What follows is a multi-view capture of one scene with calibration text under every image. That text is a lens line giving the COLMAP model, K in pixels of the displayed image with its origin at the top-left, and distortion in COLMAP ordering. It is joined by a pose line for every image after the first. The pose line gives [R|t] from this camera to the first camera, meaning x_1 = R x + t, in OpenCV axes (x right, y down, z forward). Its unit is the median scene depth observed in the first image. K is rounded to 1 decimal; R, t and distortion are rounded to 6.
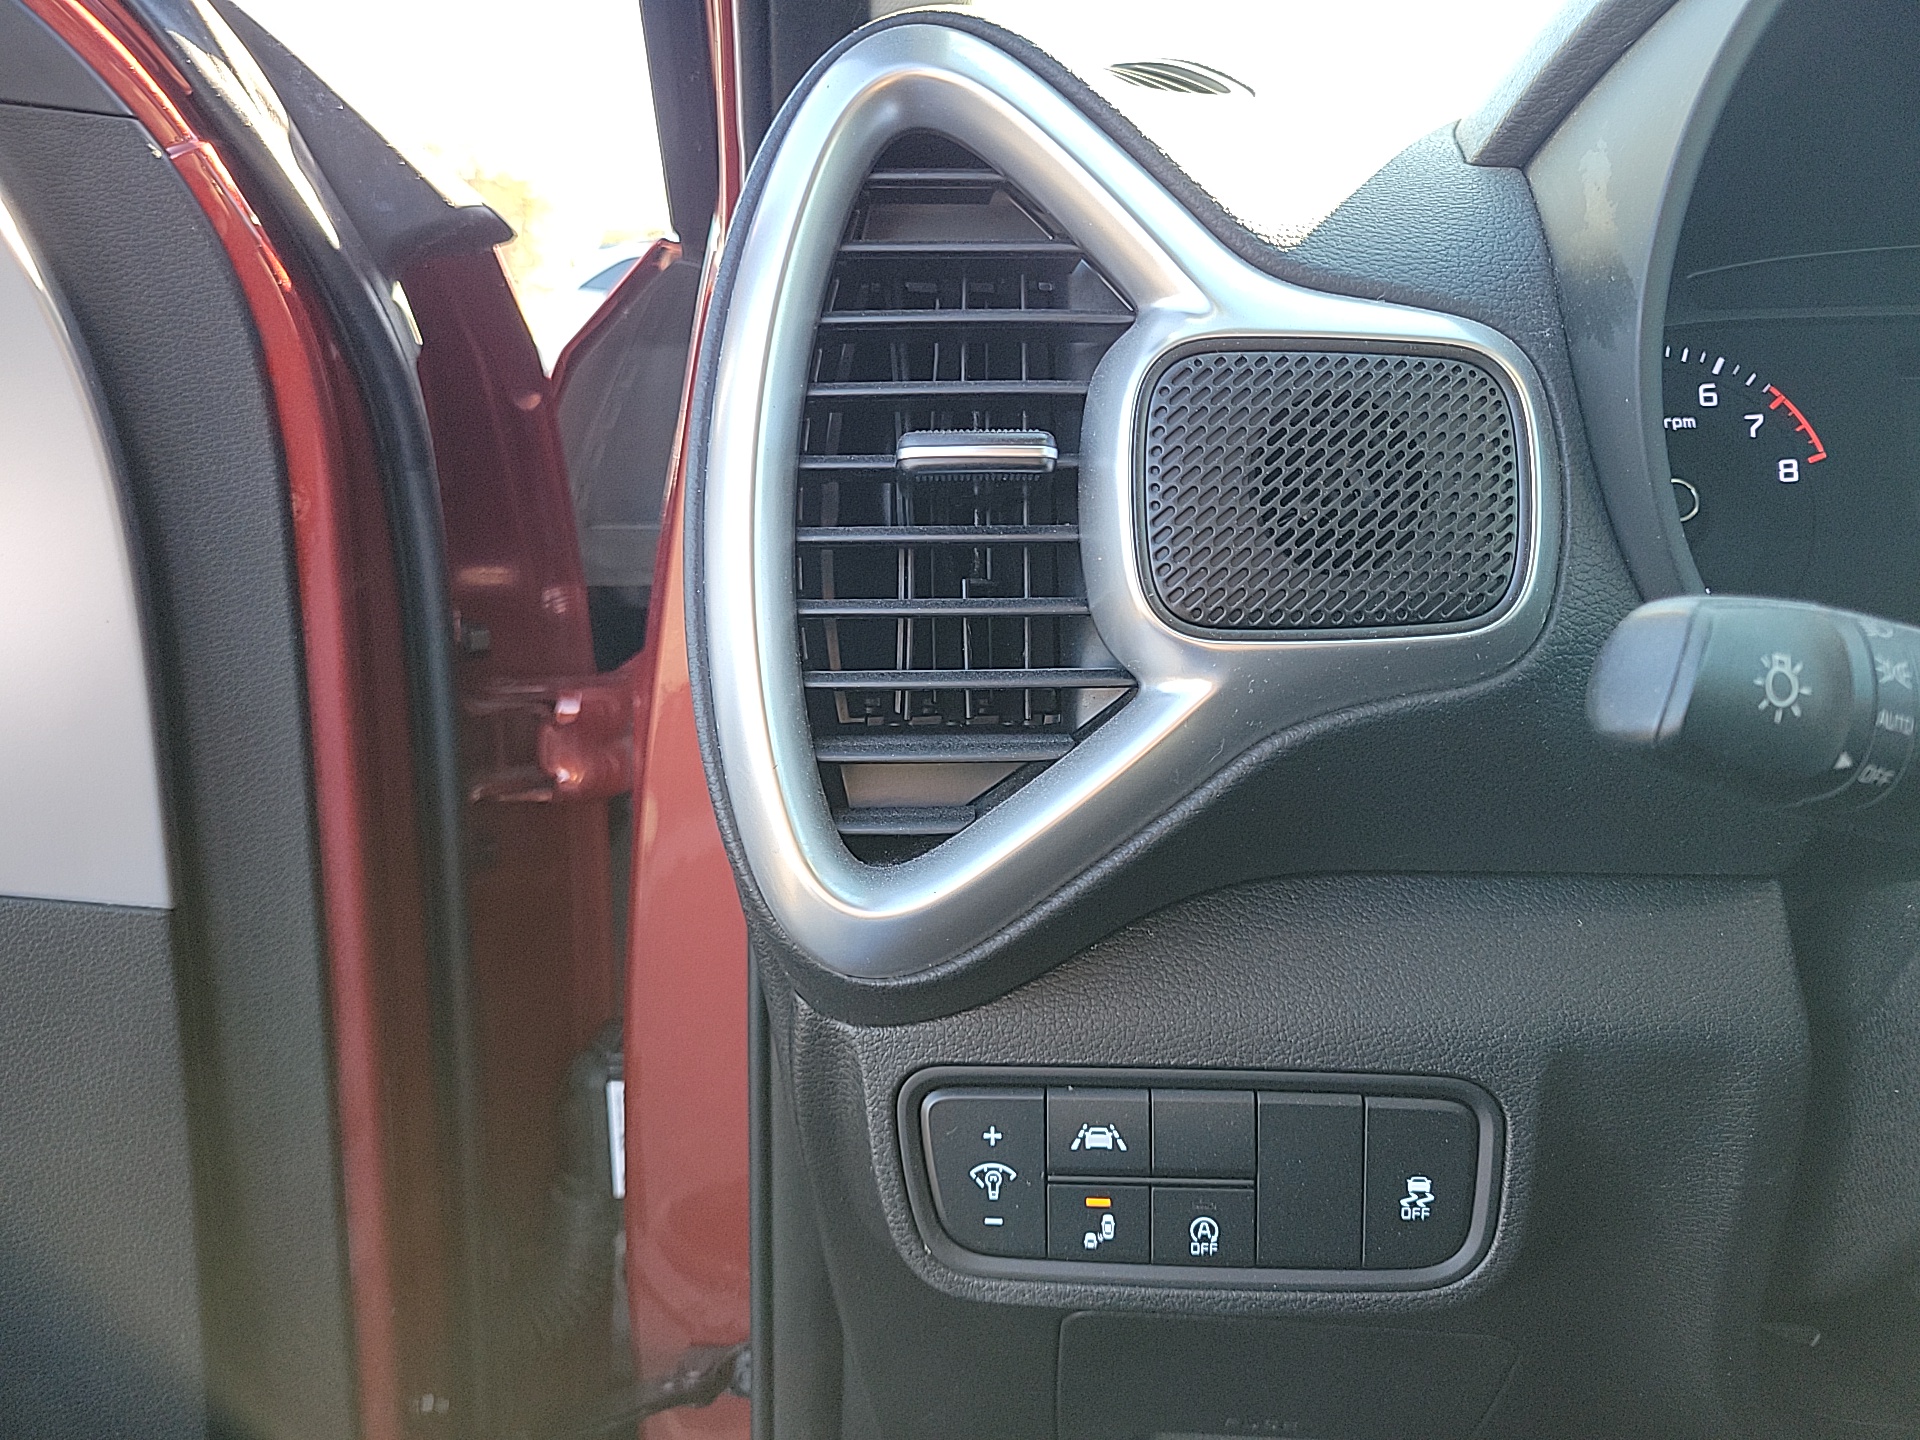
lens RADIAL K [[1467.2, 0, 957.2], [0, 1467.2, 713.2], [0, 0, 1]] dist [0.007816, -0.002881]
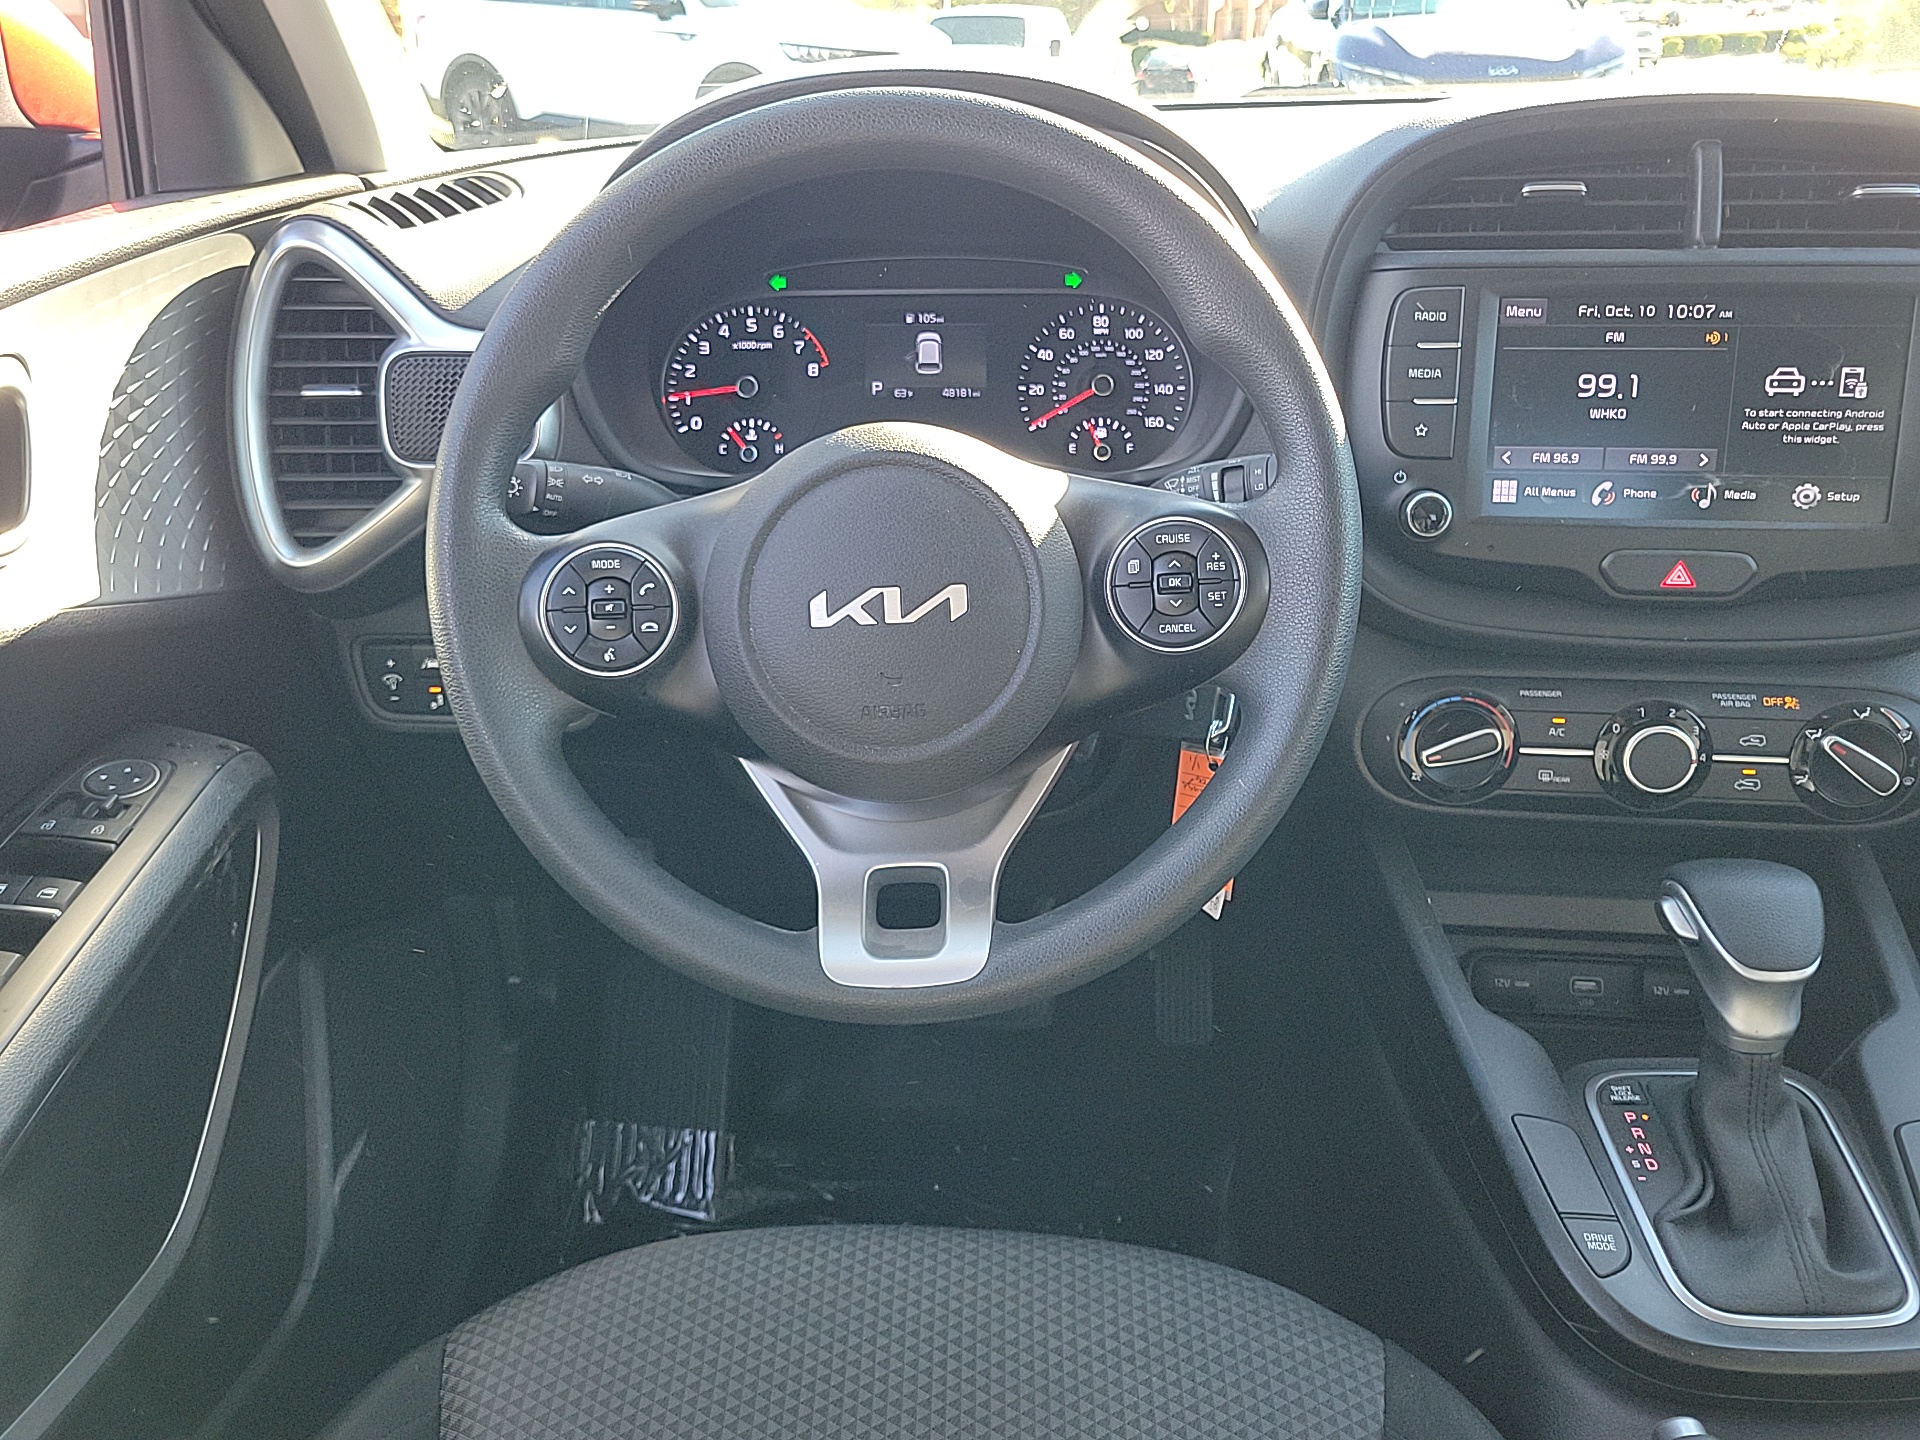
lens RADIAL K [[1591.7, 0, 939.9], [0, 1591.7, 713.6], [0, 0, 1]] dist [0.031946, -0.018934]
pose [[0.999858, -0.002037, 0.016737, 0.899101], [-0.000603, 0.987720, 0.156236, -0.047012], [-0.016850, -0.156224, 0.987578, -1.671740]]
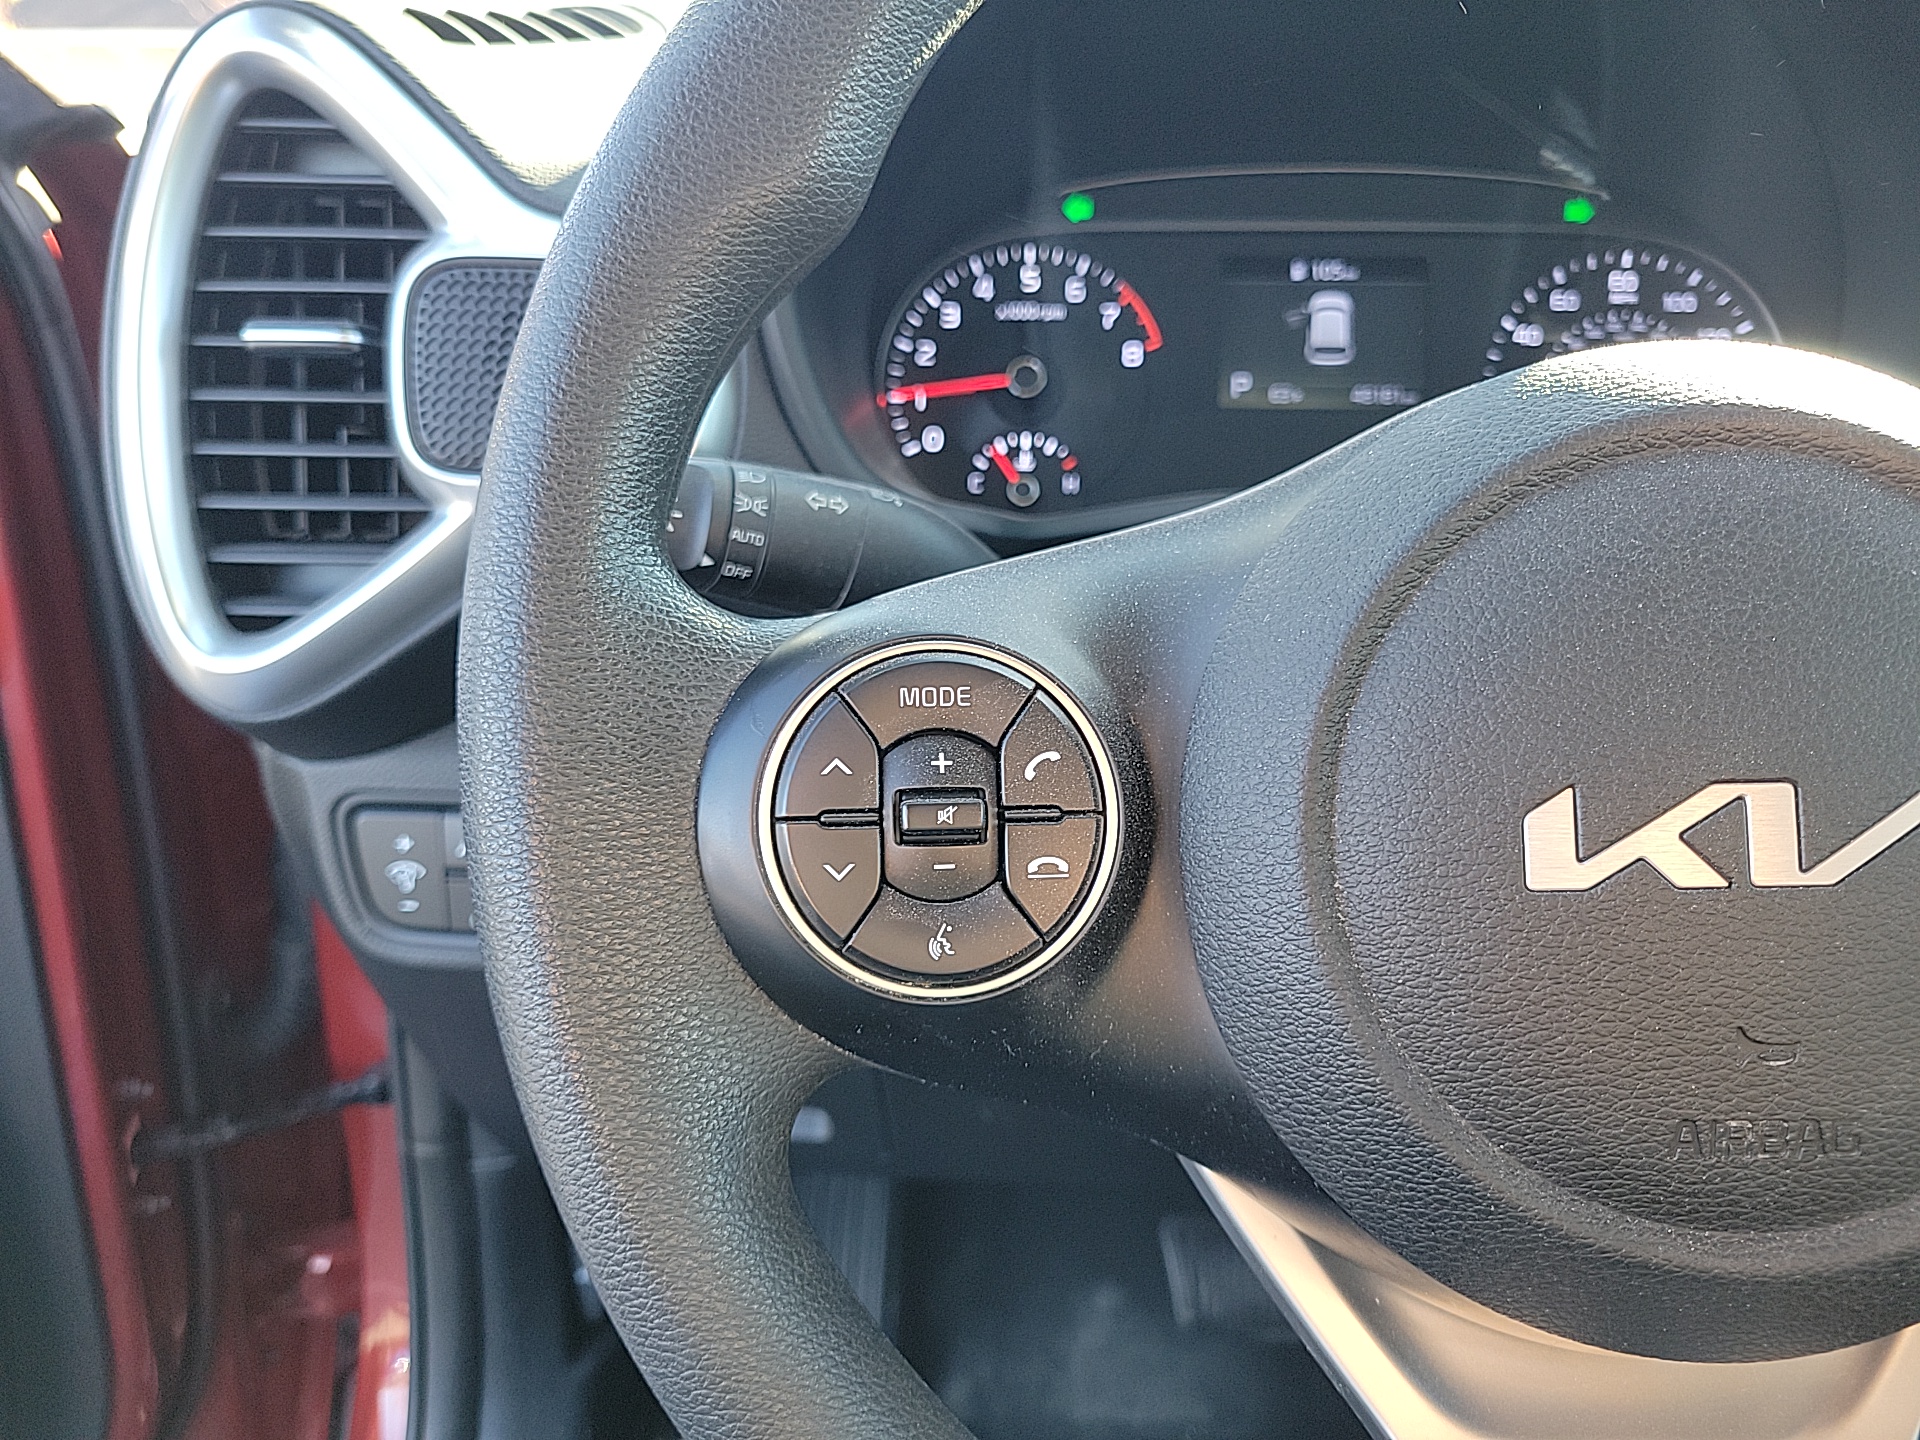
lens RADIAL K [[1485.4, 0, 947.7], [0, 1485.4, 729.3], [0, 0, 1]] dist [-0.002660, -0.002318]
pose [[0.999769, 0.020630, 0.006013, 0.519190], [-0.021171, 0.993556, 0.111349, 0.017463], [-0.003677, -0.111450, 0.993763, -0.363952]]
